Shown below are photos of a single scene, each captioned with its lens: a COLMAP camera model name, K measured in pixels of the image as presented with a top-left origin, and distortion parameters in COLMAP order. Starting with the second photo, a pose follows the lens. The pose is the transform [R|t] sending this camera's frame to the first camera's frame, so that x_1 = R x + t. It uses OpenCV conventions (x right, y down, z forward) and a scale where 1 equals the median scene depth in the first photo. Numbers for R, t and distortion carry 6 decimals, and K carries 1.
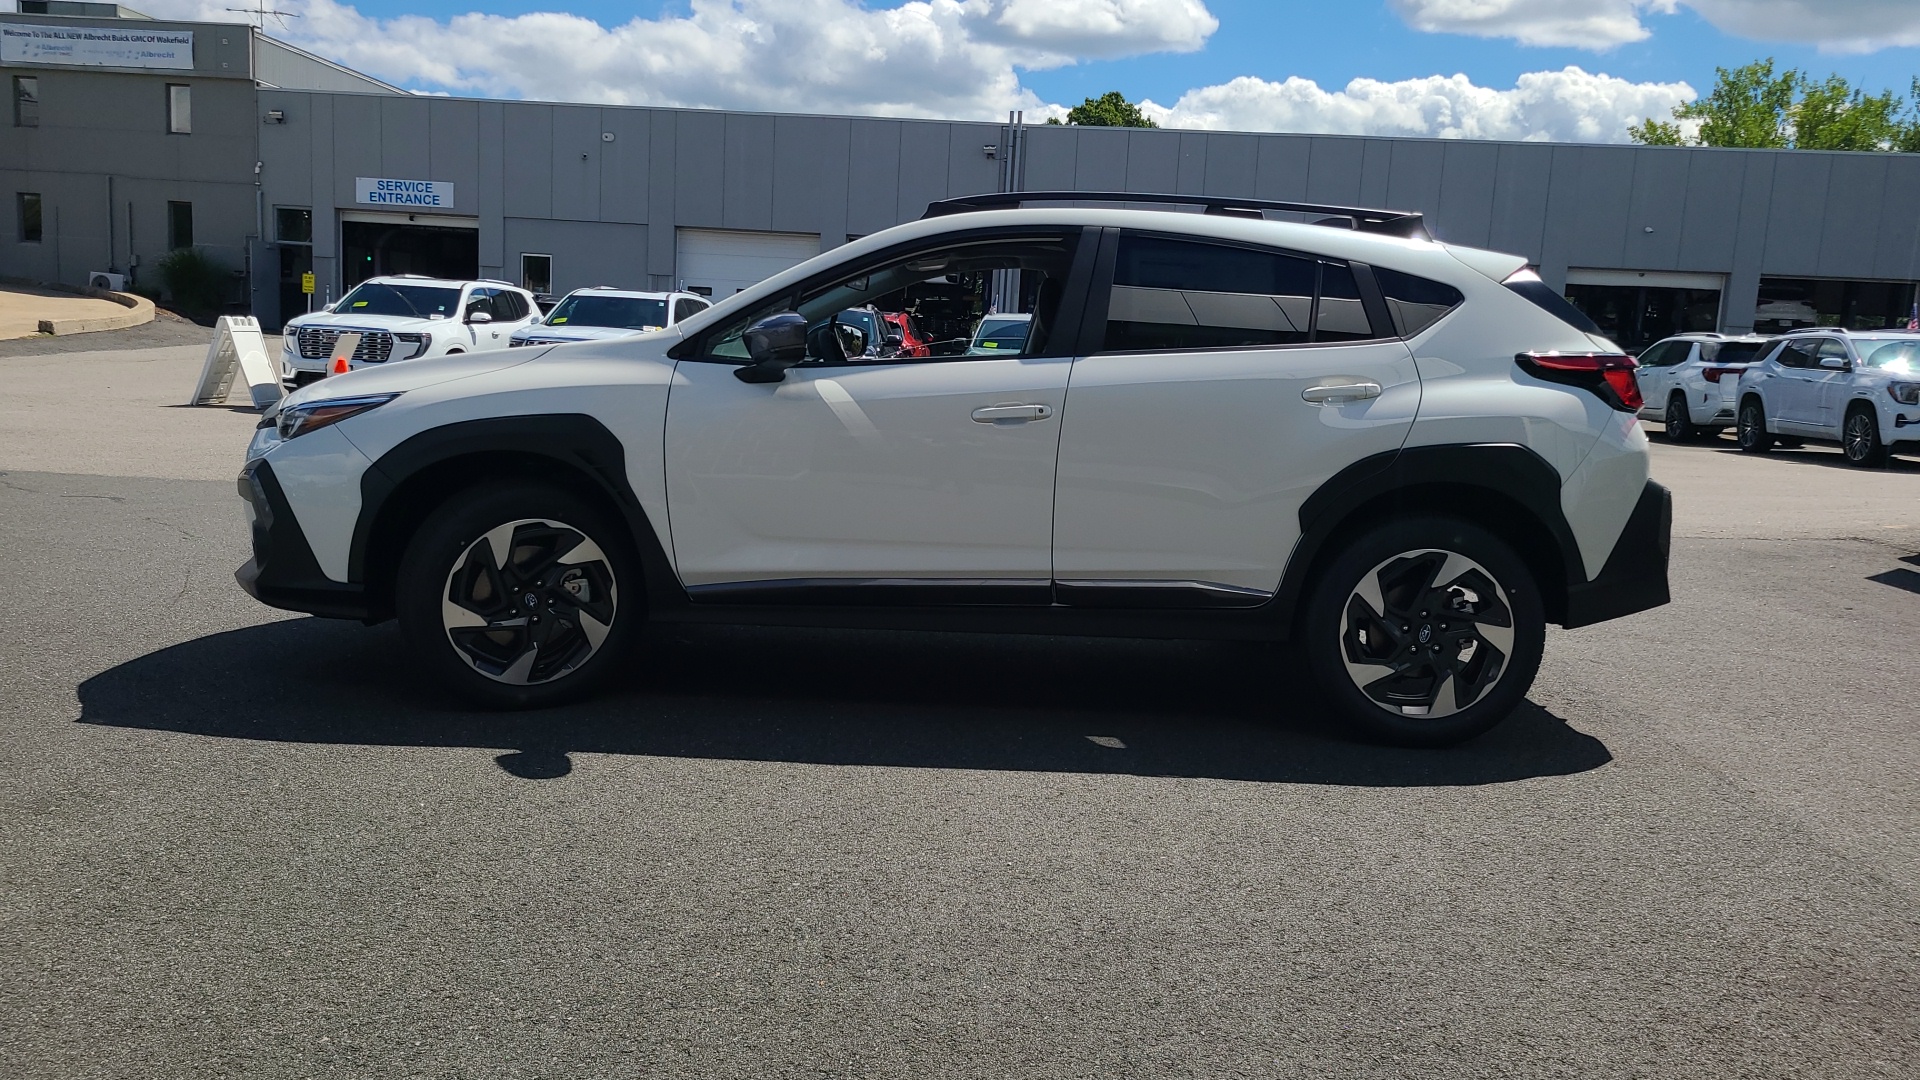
lens RADIAL K [[1431.0, 0, 926.0], [0, 1431.0, 527.9], [0, 0, 1]] dist [0.032971, 0.000095]
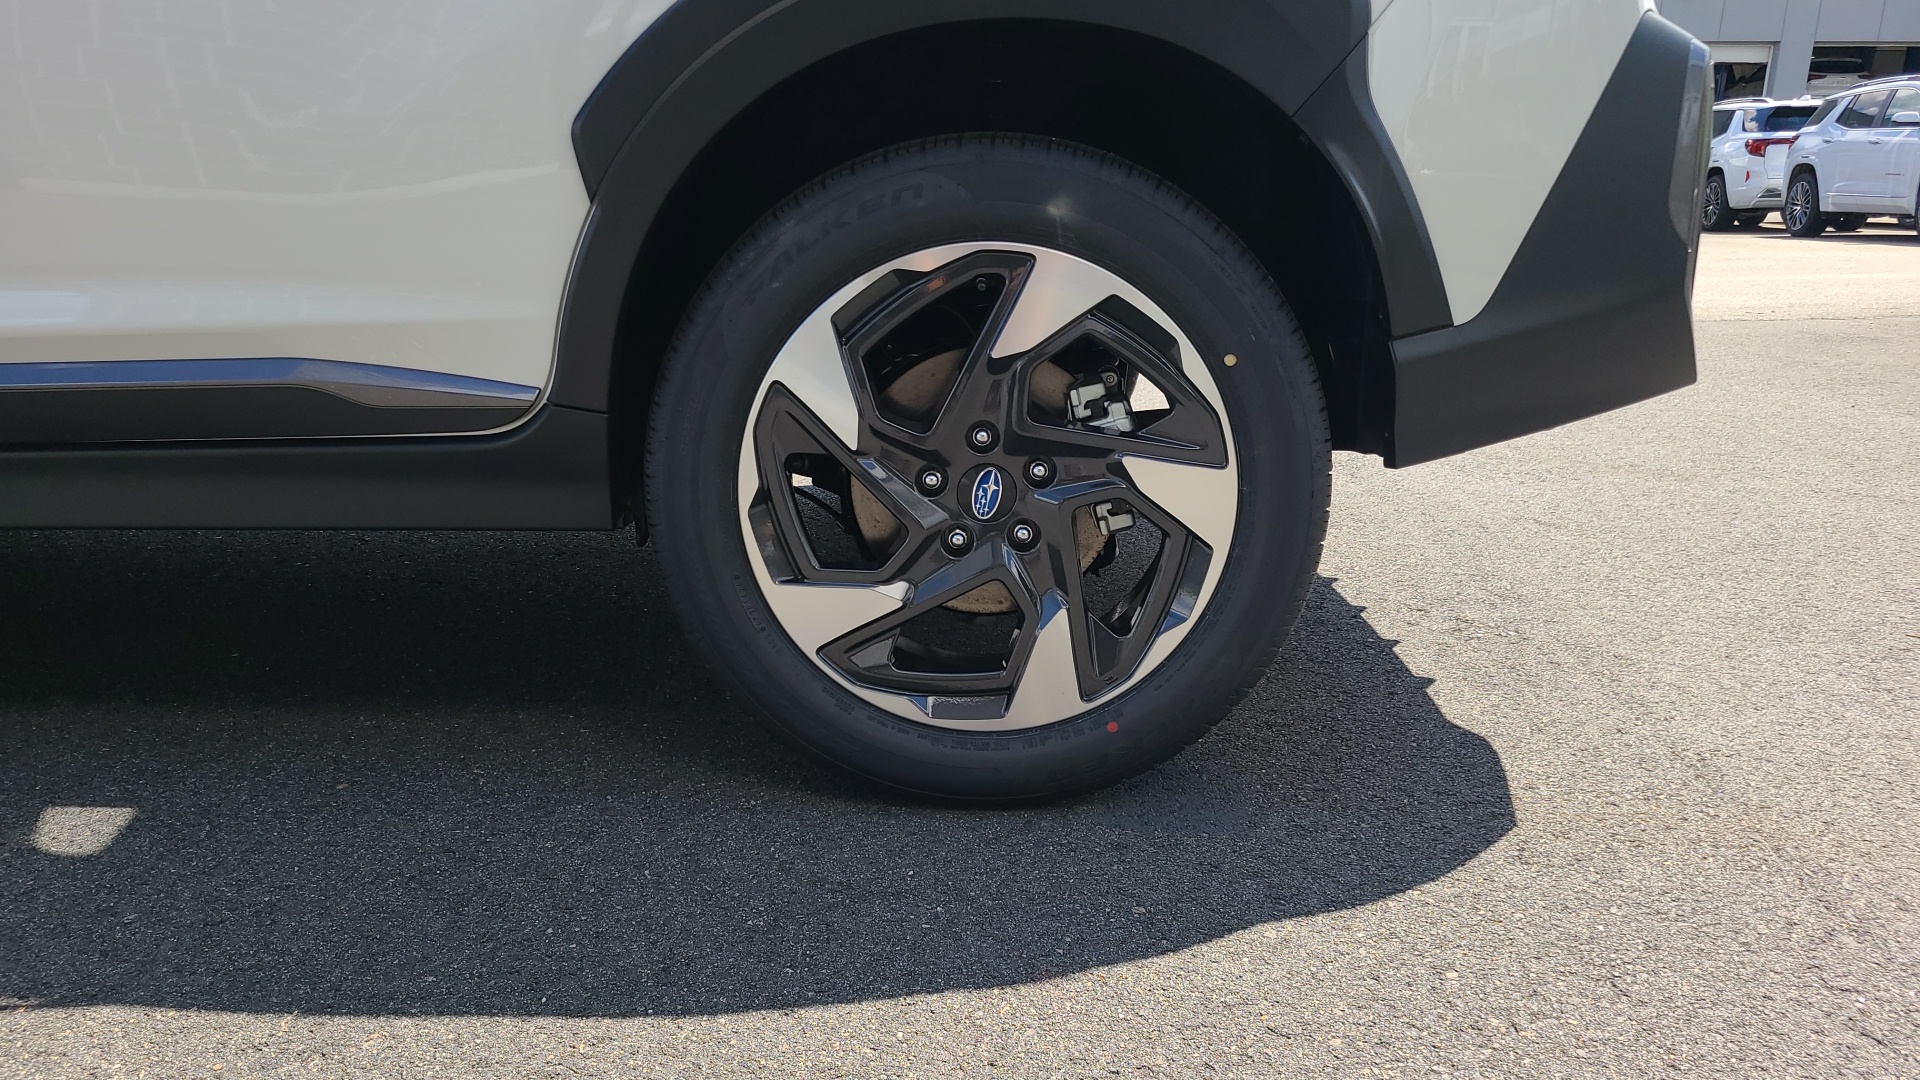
lens RADIAL K [[1435.8, 0, 940.4], [0, 1435.8, 544.2], [0, 0, 1]] dist [0.038908, -0.015318]
pose [[0.999495, -0.031018, -0.006830, 0.080061], [0.031607, 0.992546, 0.117703, 0.010544], [0.003128, -0.117860, 0.993025, 0.154641]]
